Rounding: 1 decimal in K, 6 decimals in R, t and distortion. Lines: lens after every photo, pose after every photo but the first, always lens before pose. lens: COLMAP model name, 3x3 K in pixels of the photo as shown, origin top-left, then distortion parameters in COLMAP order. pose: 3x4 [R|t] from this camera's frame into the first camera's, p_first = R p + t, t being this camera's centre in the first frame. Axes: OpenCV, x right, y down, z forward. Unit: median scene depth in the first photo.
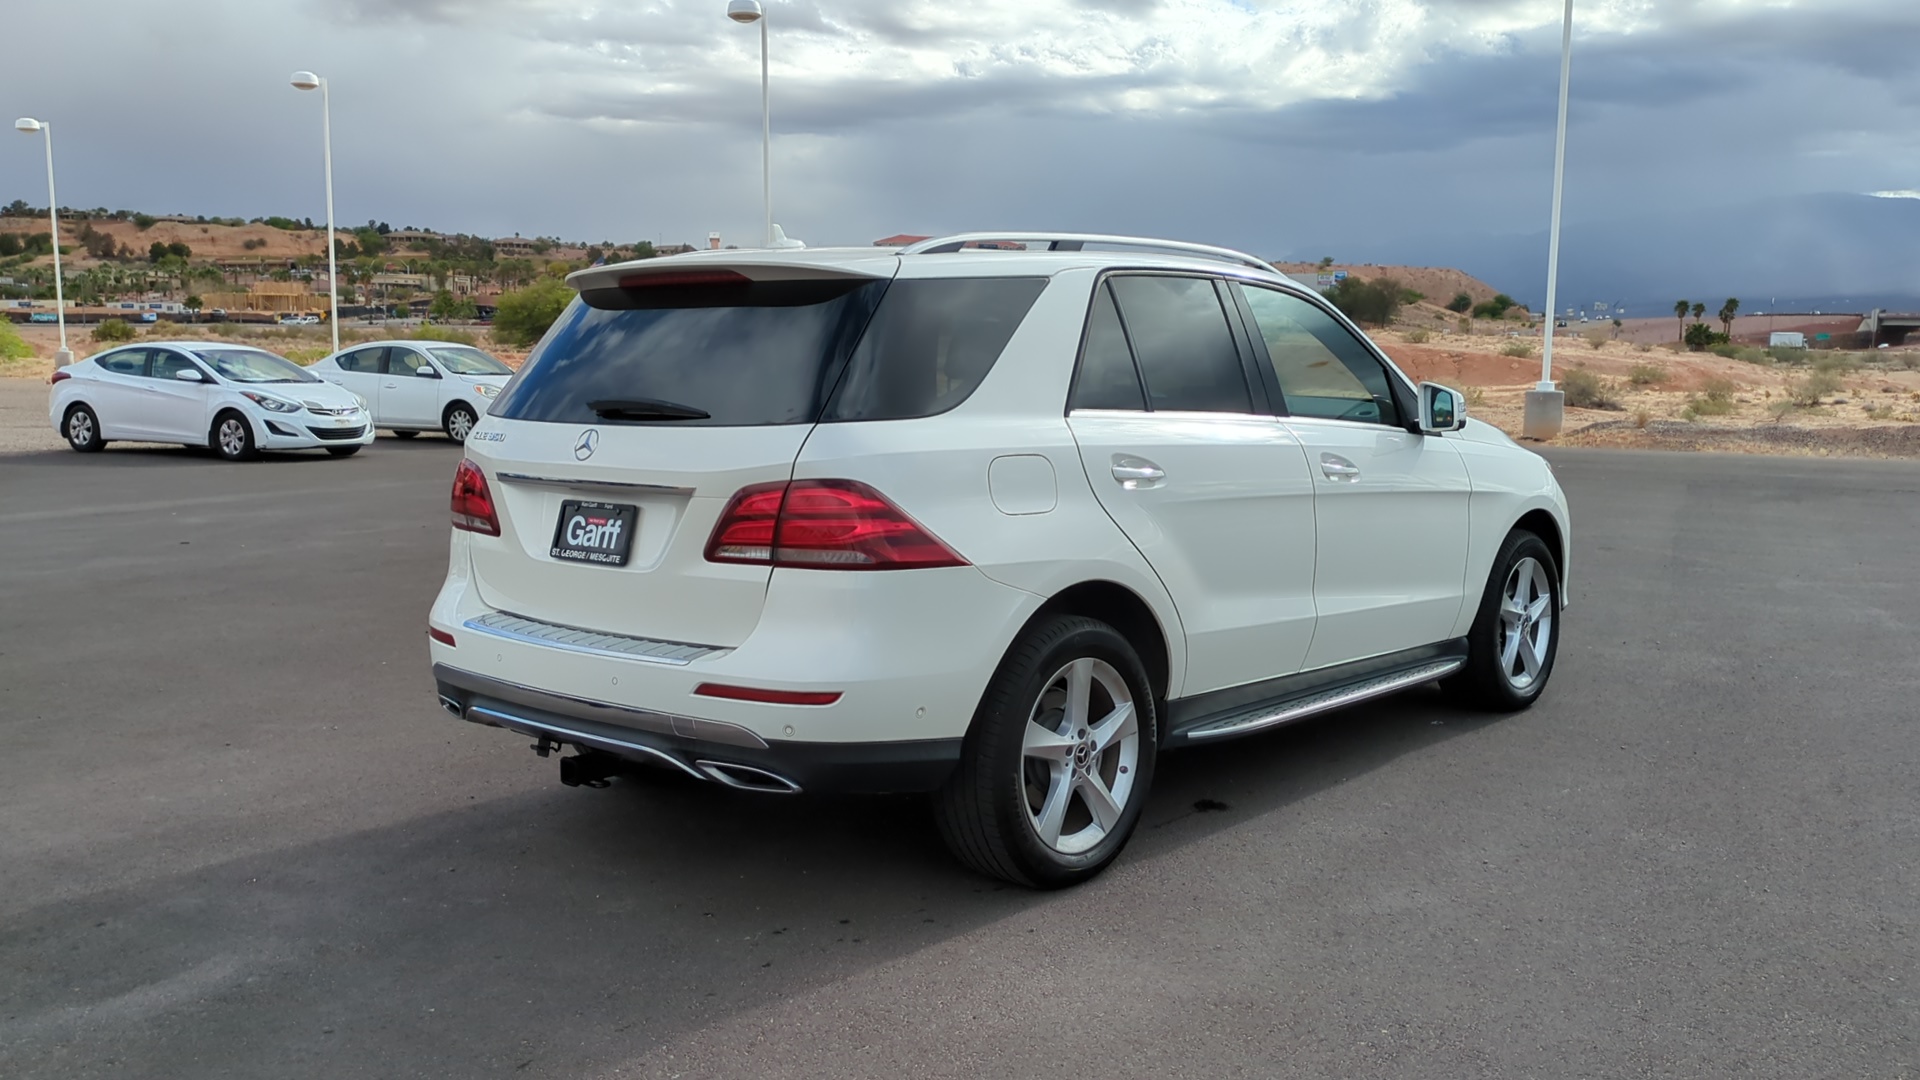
lens RADIAL K [[1638.6, 0, 974.8], [0, 1638.6, 547.5], [0, 0, 1]] dist [0.058001, -0.059263]
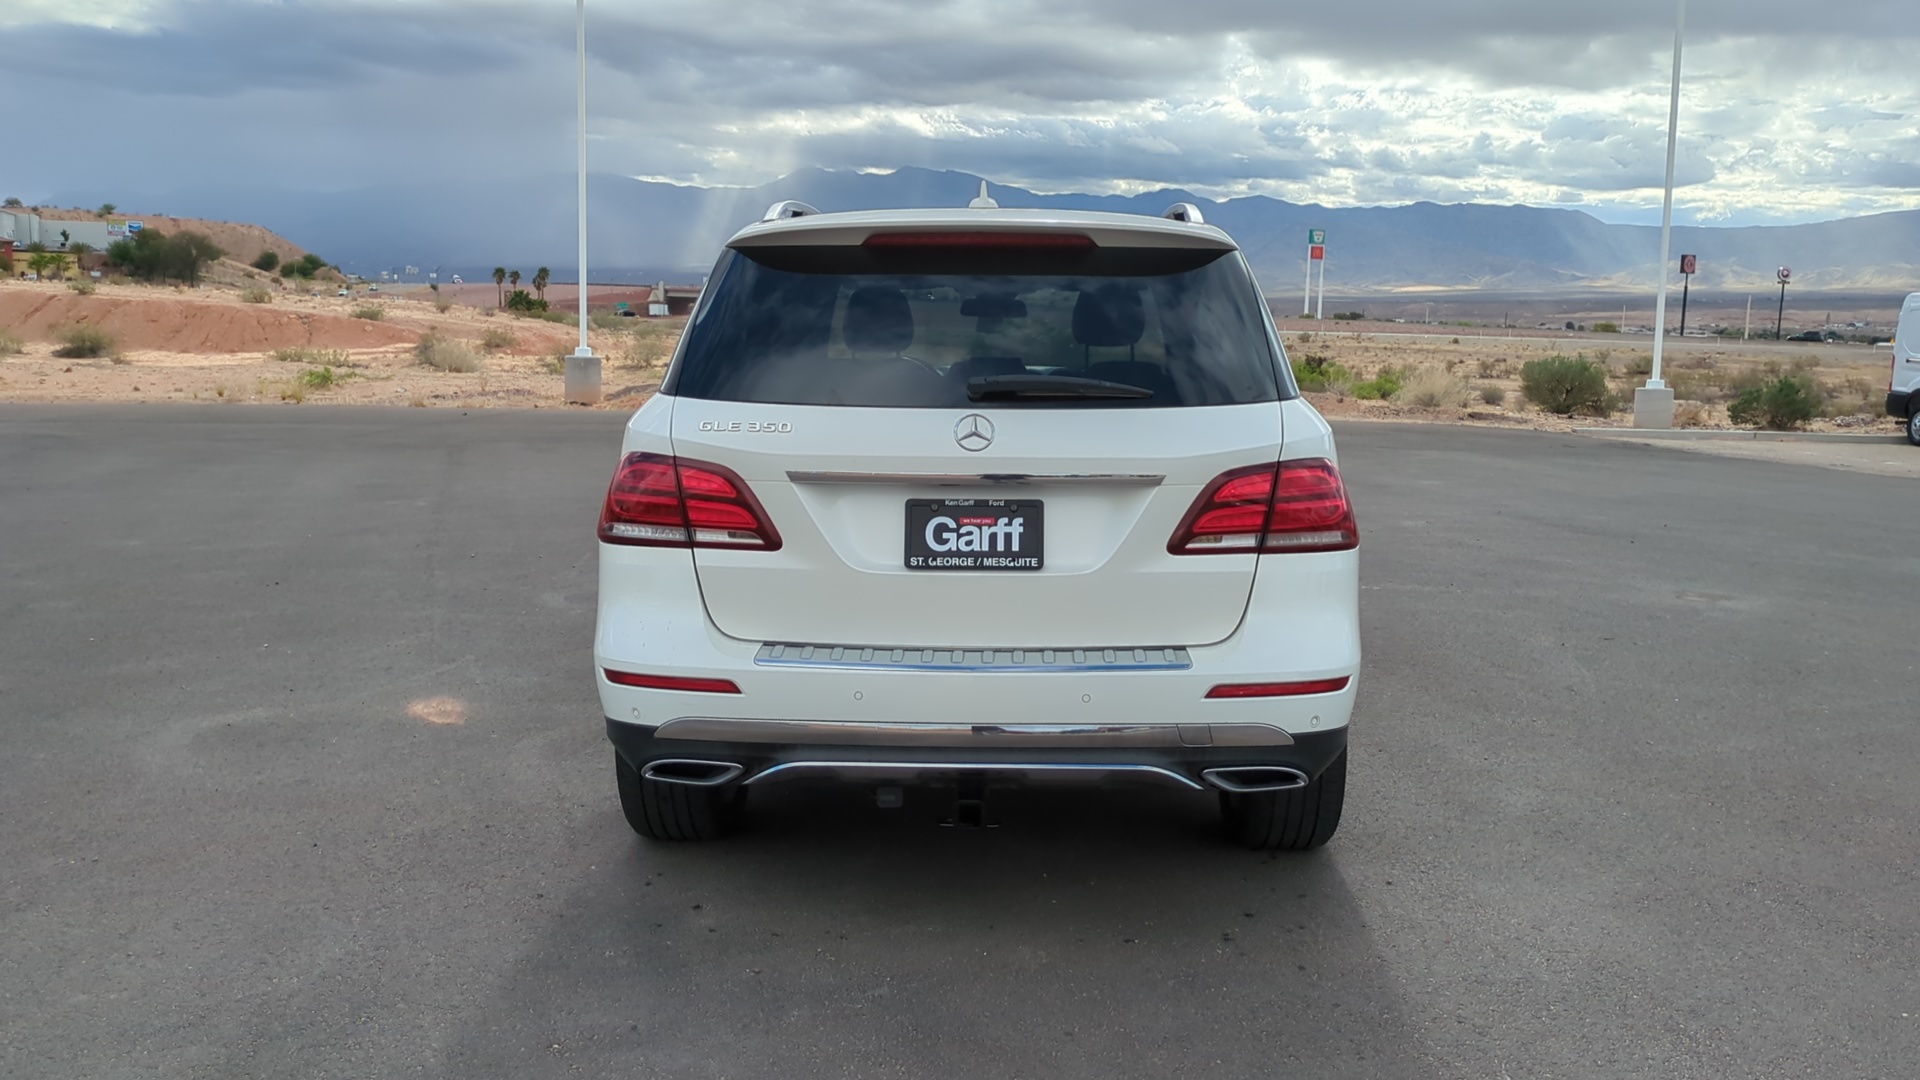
lens RADIAL K [[1638.6, 0, 970.3], [0, 1638.6, 541.6], [0, 0, 1]] dist [0.058001, -0.059263]
pose [[0.773893, -0.075046, 0.628854, -0.766131], [0.063237, 0.997149, 0.041175, -0.040516], [-0.630151, 0.007902, 0.776432, 0.334304]]
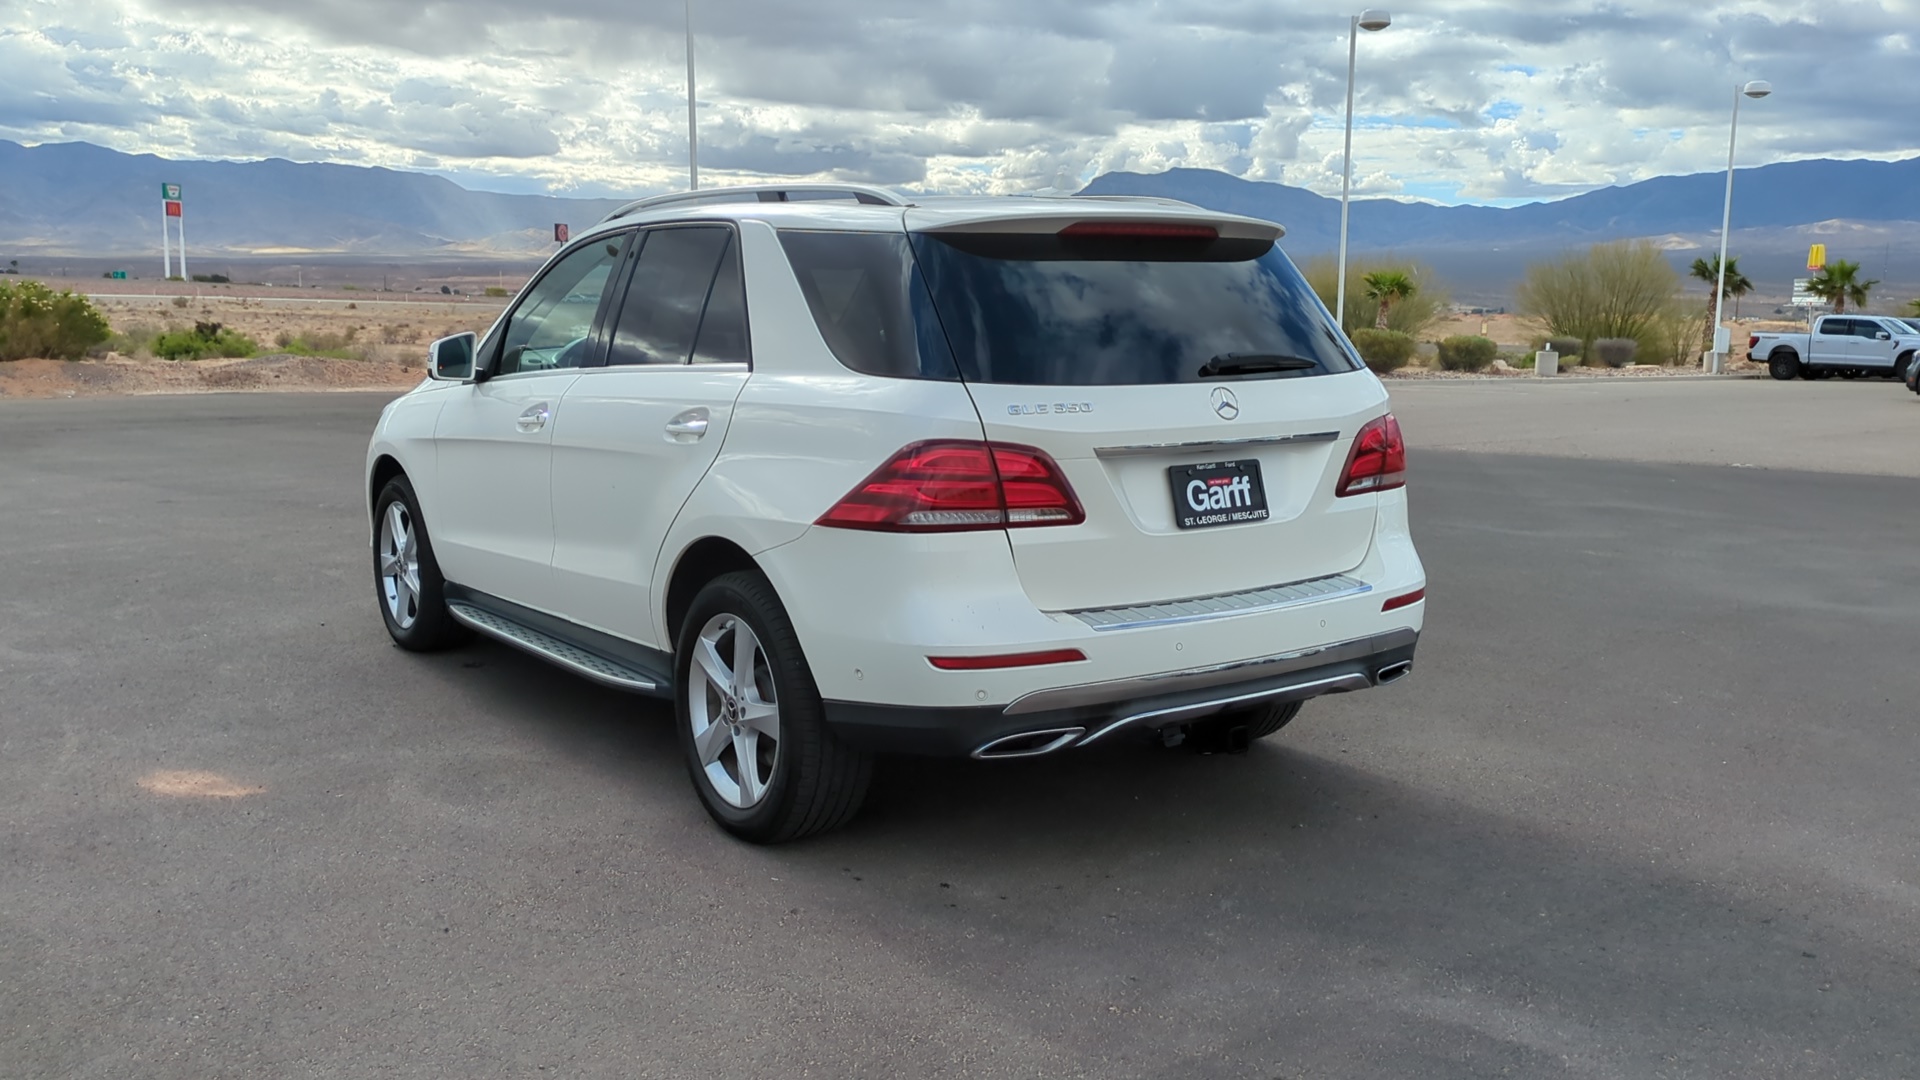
lens RADIAL K [[1638.6, 0, 977.0], [0, 1638.6, 551.3], [0, 0, 1]] dist [0.058001, -0.059263]
pose [[0.235125, -0.146841, 0.960809, -1.194190], [0.107723, 0.986369, 0.124386, -0.110851], [-0.965977, 0.074255, 0.247738, 0.893531]]
